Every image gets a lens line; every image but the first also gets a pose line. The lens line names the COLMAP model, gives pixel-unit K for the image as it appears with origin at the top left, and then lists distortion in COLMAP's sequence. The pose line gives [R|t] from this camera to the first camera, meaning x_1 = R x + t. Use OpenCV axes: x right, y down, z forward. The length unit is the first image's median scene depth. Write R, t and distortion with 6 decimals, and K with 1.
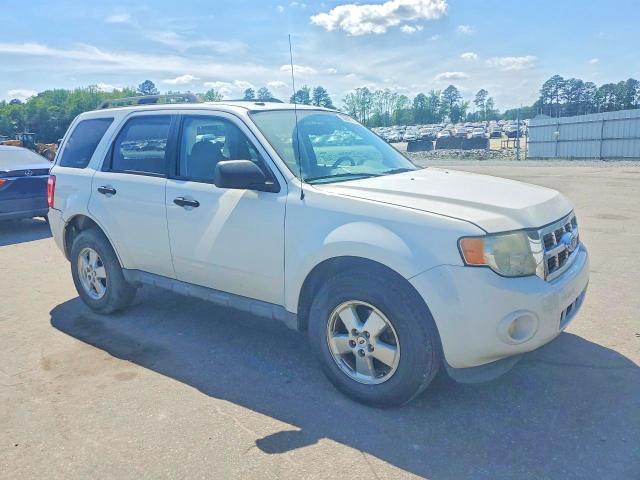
lens RADIAL K [[510.9, 0, 320.0], [0, 510.9, 240.0], [0, 0, 1]] dist [0.002109, 0.001929]
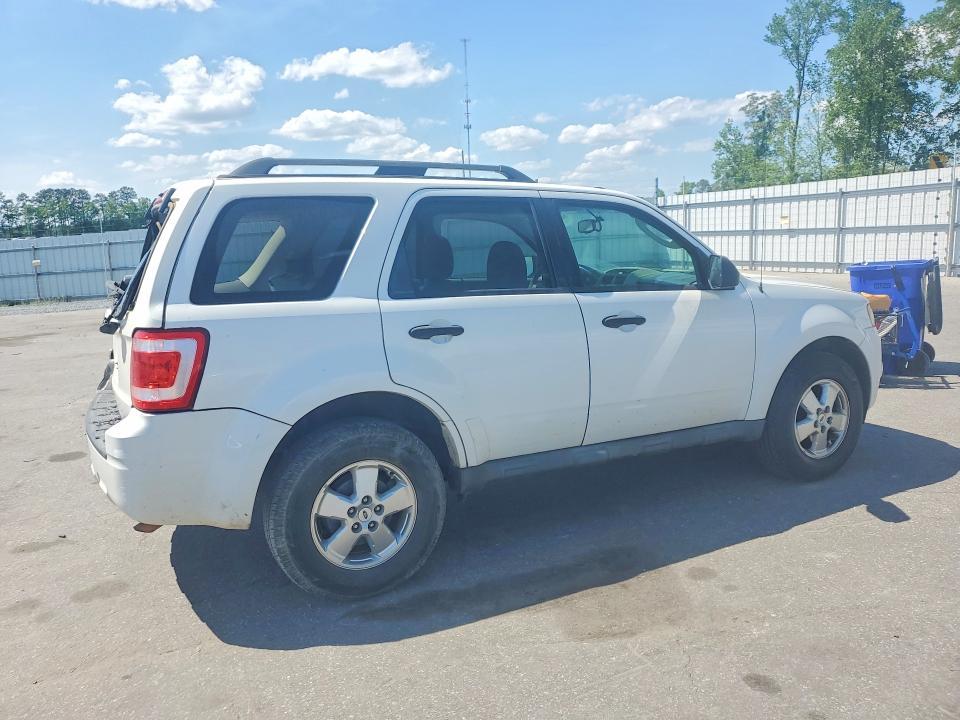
lens RADIAL K [[766.4, 0, 480.0], [0, 766.4, 360.0], [0, 0, 1]] dist [0.002109, 0.001929]
pose [[0.427482, -0.131711, 0.894378, -1.245535], [0.208035, 0.977110, 0.044460, -0.104759], [-0.879762, 0.167056, 0.445098, 0.687092]]
